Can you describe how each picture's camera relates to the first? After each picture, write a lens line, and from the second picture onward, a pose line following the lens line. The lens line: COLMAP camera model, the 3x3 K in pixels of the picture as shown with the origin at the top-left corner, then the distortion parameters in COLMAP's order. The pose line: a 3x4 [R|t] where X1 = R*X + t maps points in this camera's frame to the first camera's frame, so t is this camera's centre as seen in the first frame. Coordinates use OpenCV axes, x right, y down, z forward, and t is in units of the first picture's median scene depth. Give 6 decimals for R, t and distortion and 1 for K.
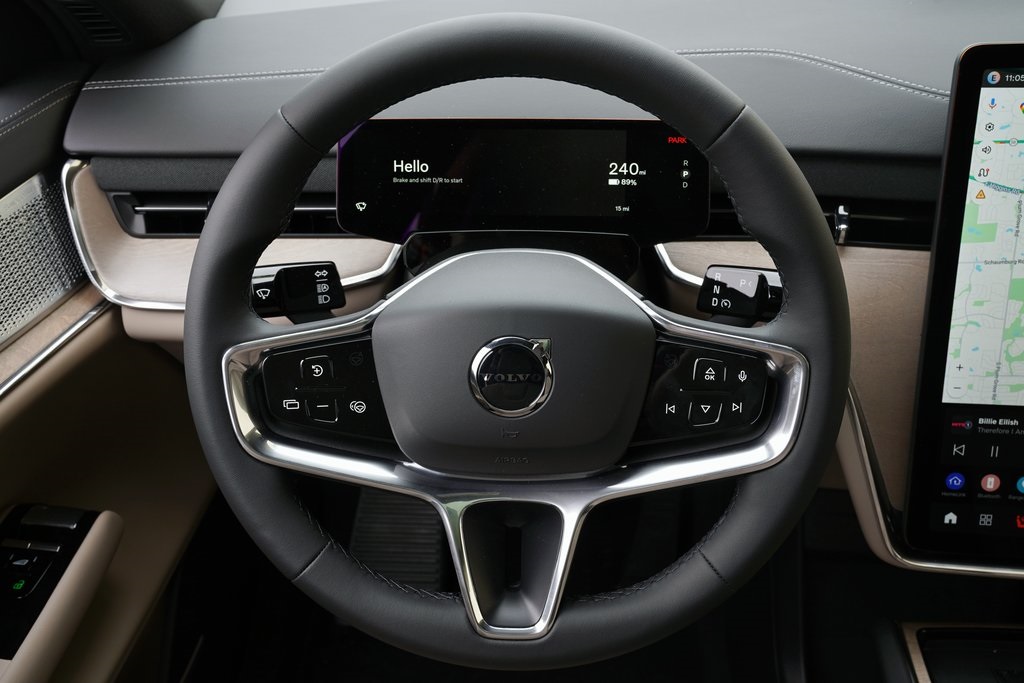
lens RADIAL K [[976.1, 0, 515.6], [0, 976.1, 321.7], [0, 0, 1]] dist [0.033515, 0.000000]
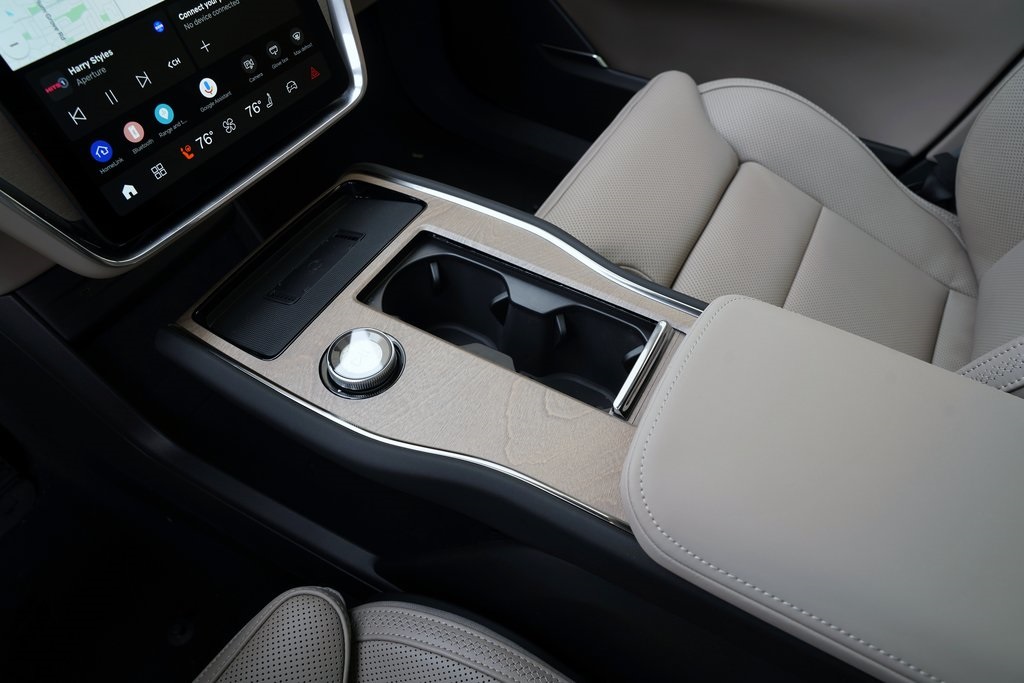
lens RADIAL K [[712.7, 0, 518.2], [0, 712.7, 332.4], [0, 0, 1]] dist [-0.098947, 0.058486]
pose [[0.458994, -0.665099, 0.589040, 0.160579], [0.476707, 0.743852, 0.468440, 0.177686], [-0.749717, 0.065788, 0.658480, 0.356009]]
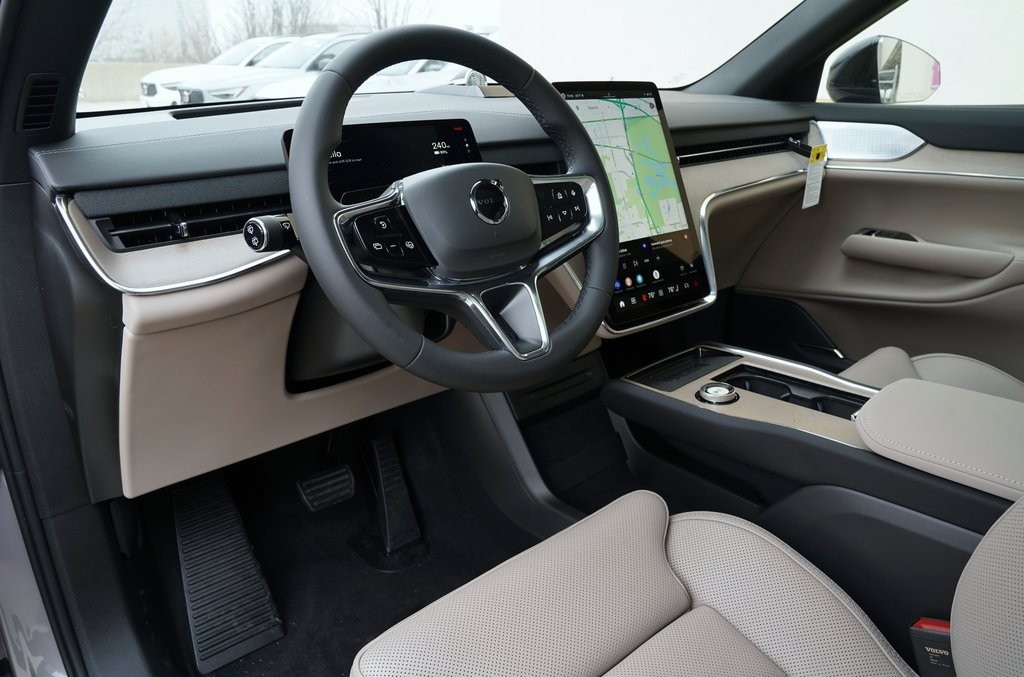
lens RADIAL K [[712.7, 0, 512.7], [0, 712.7, 327.2], [0, 0, 1]] dist [-0.098947, 0.058486]
pose [[0.721250, -0.222278, 0.656042, -0.696337], [0.400002, 0.906887, -0.132491, 0.360272], [-0.565506, 0.357978, 0.743004, 0.083665]]
